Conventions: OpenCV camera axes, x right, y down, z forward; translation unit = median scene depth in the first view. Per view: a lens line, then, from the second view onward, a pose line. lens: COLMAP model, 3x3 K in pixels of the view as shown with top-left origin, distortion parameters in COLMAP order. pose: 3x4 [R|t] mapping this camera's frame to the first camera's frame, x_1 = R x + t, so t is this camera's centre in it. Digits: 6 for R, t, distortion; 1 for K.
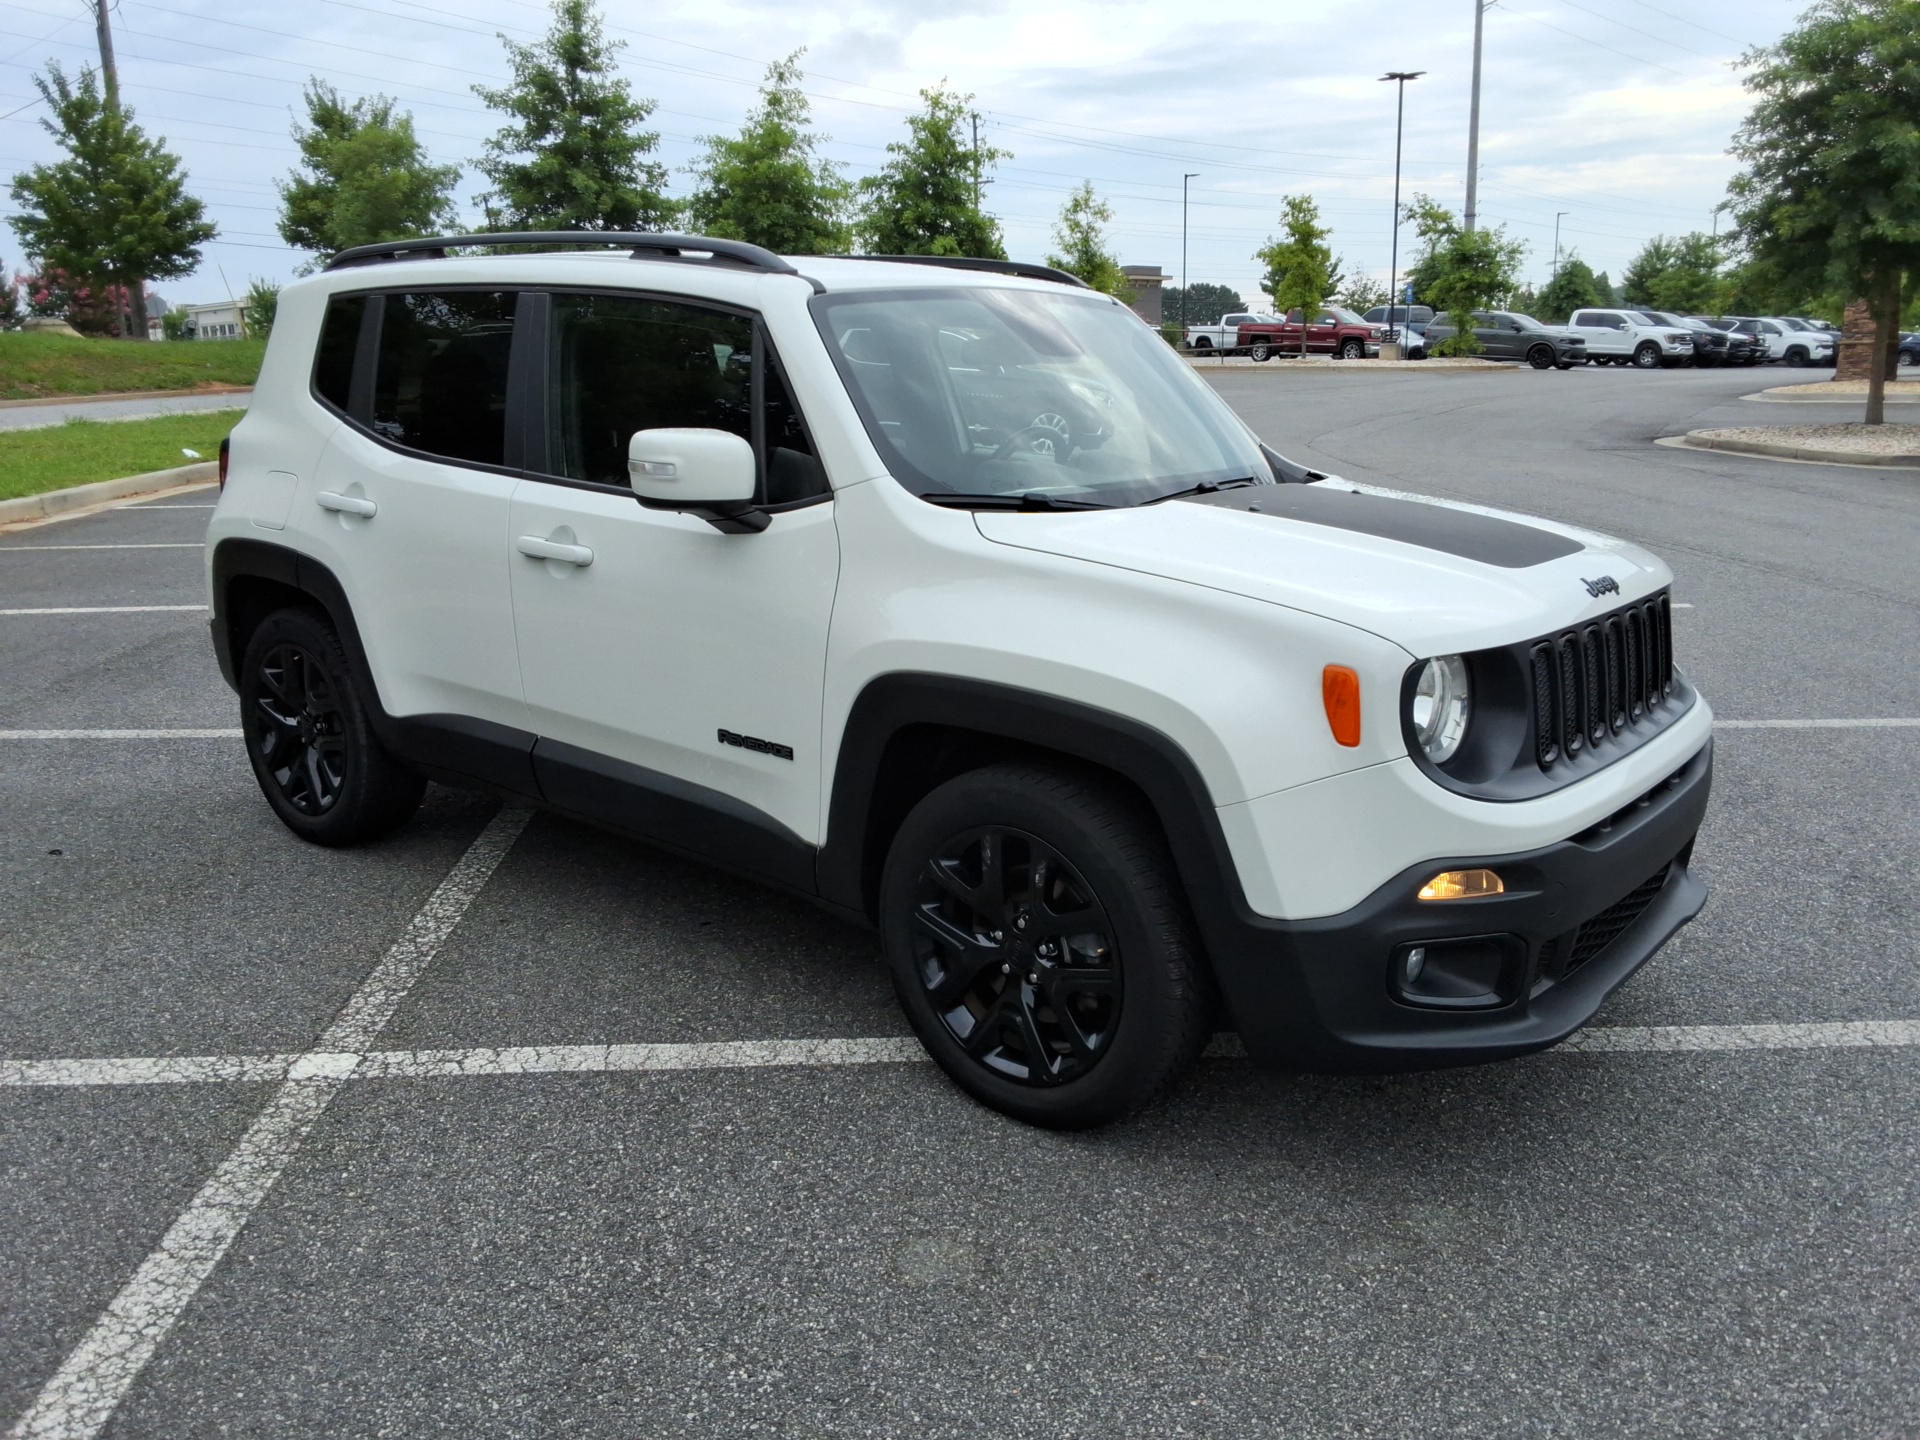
lens RADIAL K [[1541.7, 0, 990.4], [0, 1541.7, 708.1], [0, 0, 1]] dist [0.087098, -0.122275]
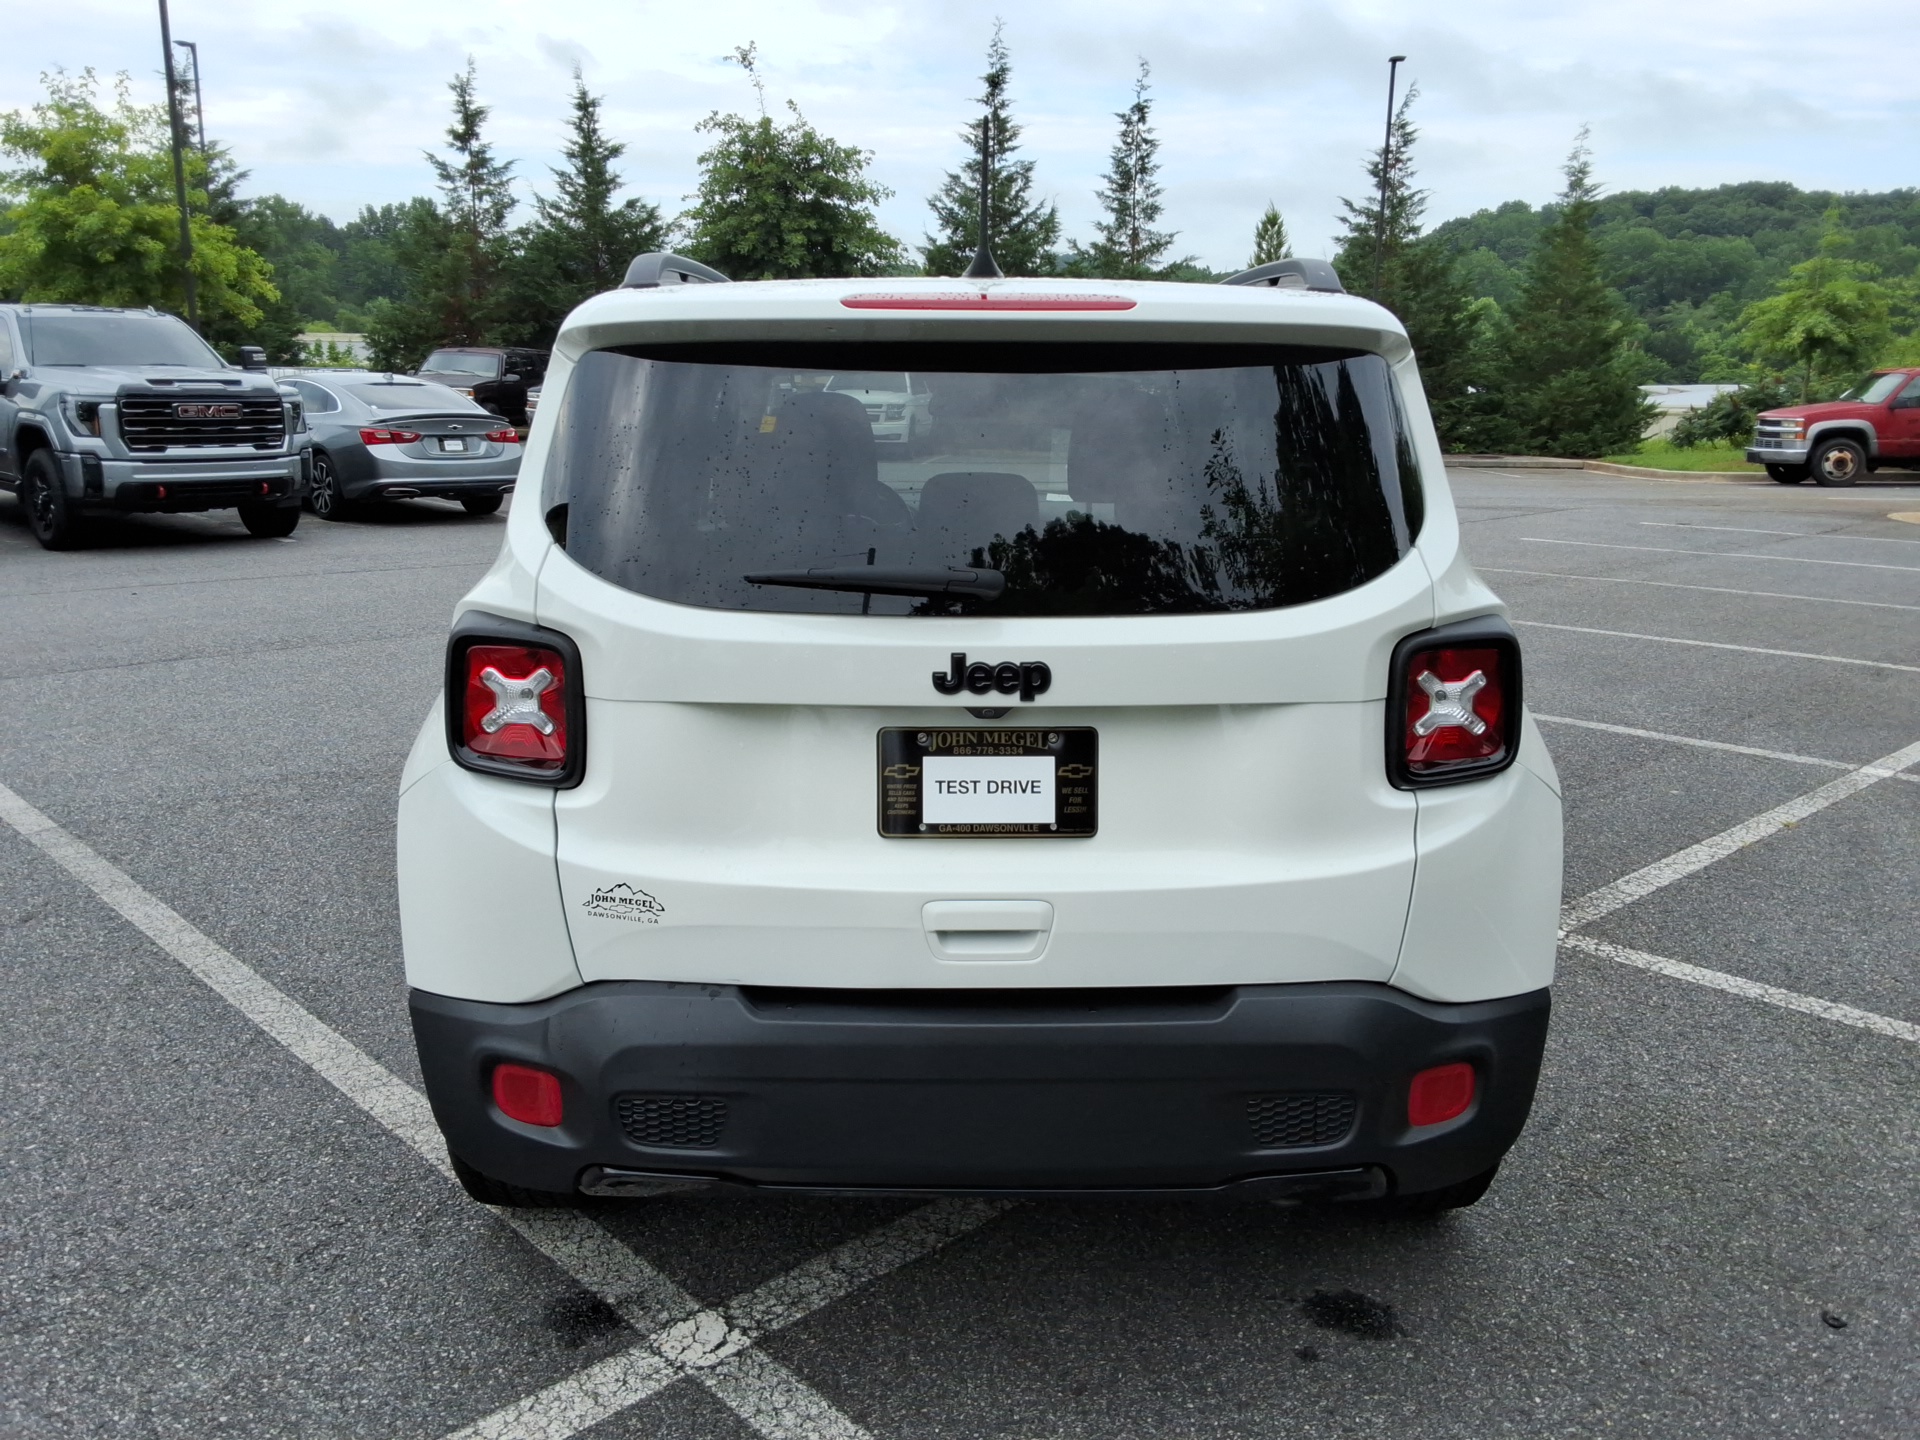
lens RADIAL K [[1536.0, 0, 973.9], [0, 1536.0, 707.8], [0, 0, 1]] dist [0.113569, -0.185277]
pose [[-0.635270, -0.169514, 0.753457, -0.087716], [0.167133, 0.922317, 0.348421, -0.040317], [-0.753989, 0.347269, -0.557589, 0.164073]]
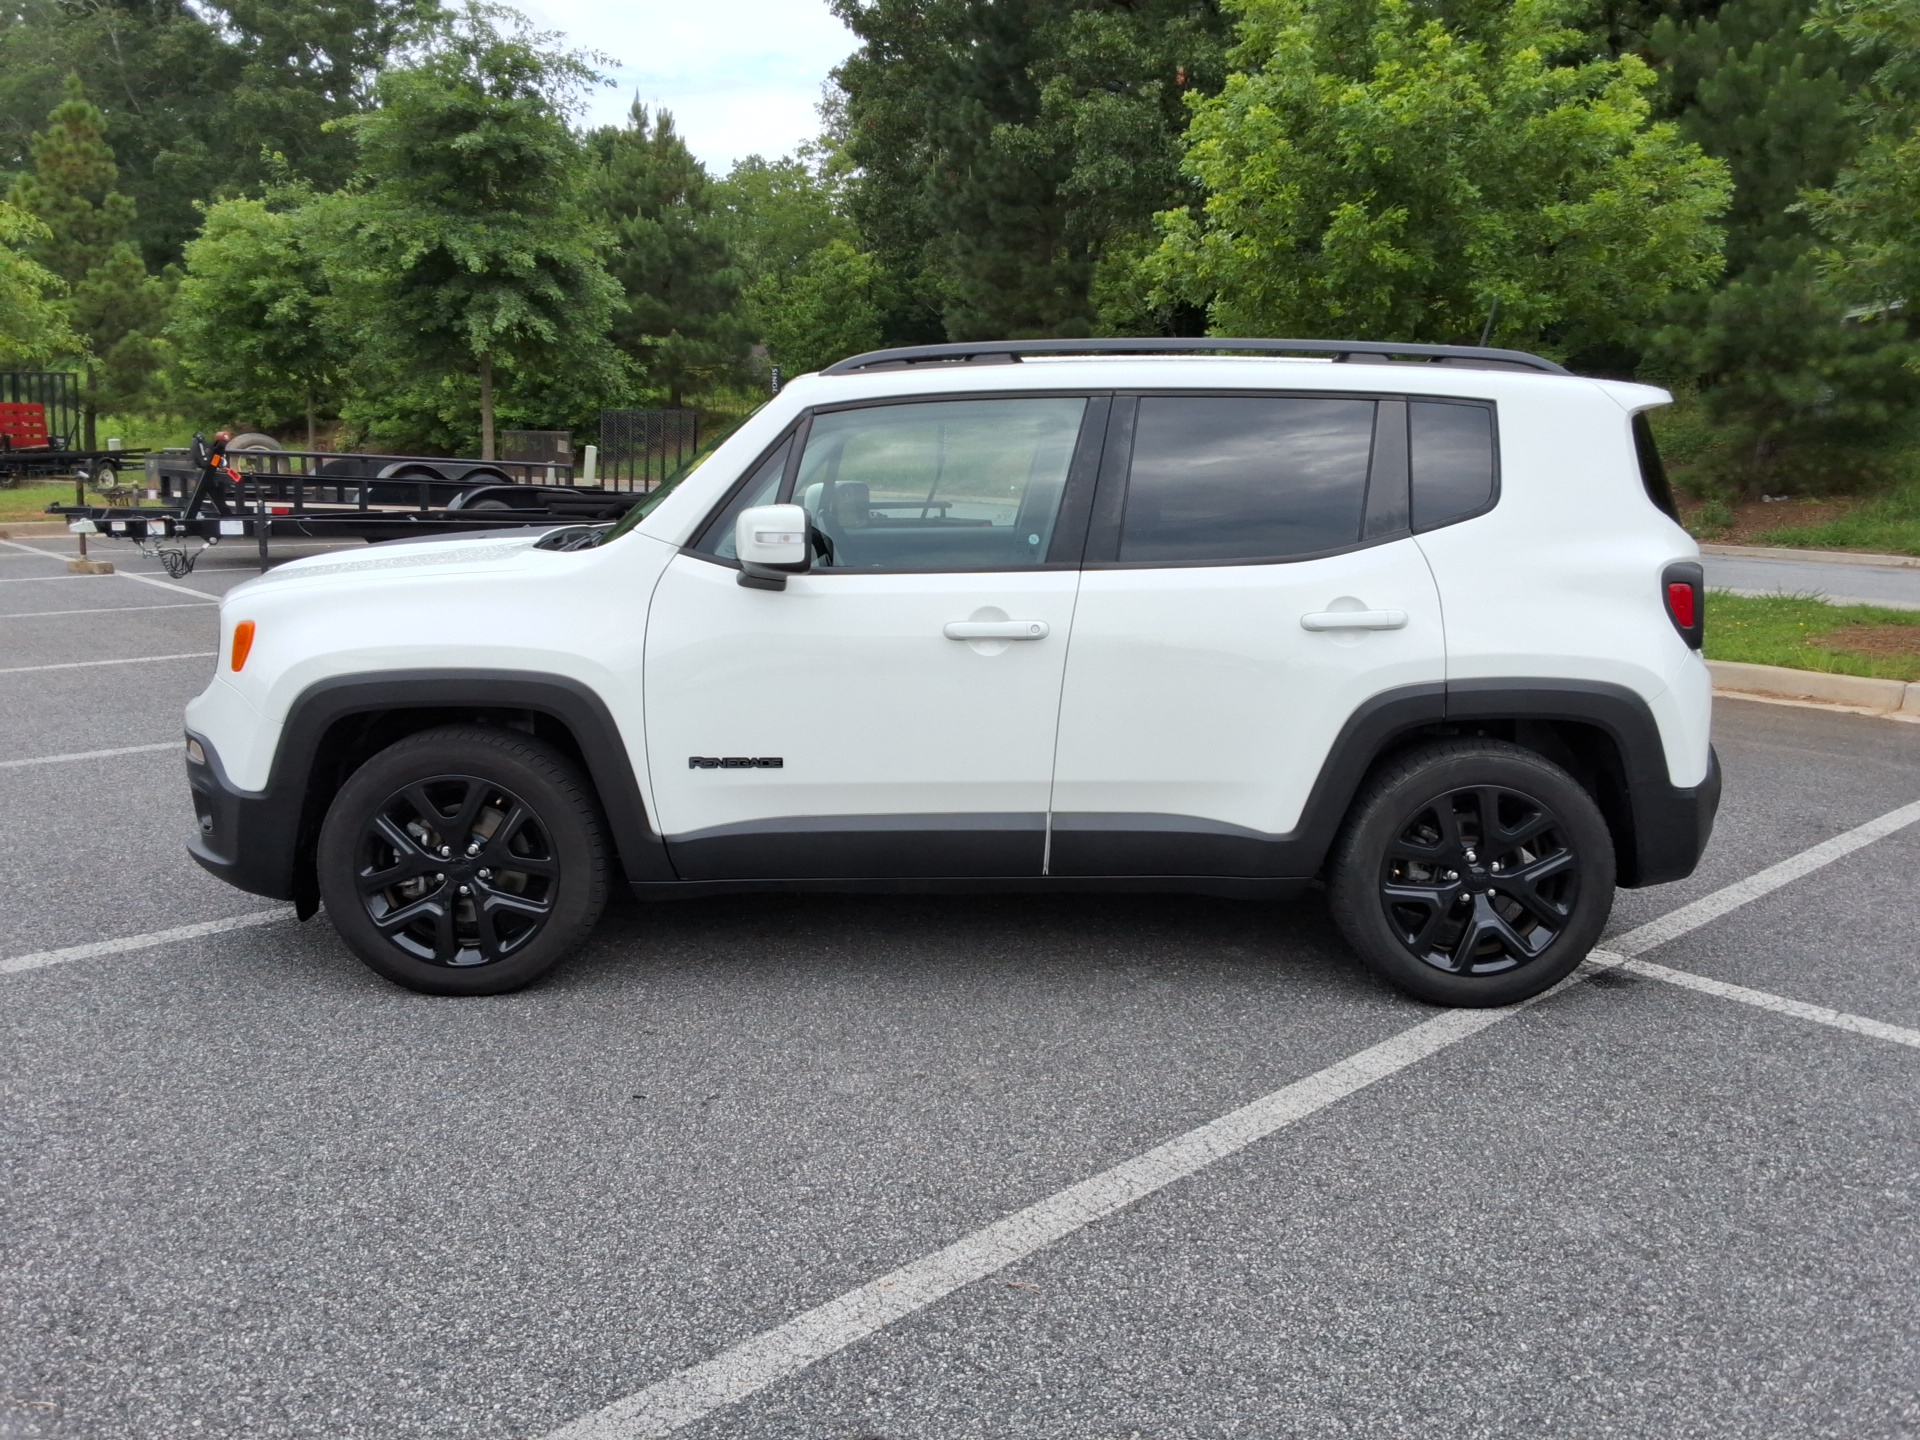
lens RADIAL K [[1537.0, 0, 976.6], [0, 1537.0, 699.7], [0, 0, 1]] dist [0.113609, -0.173828]
pose [[-0.772321, 0.085175, -0.629496, 0.063913], [-0.172877, 0.925383, 0.337312, -0.044762], [0.611256, 0.369339, -0.699968, 0.190613]]
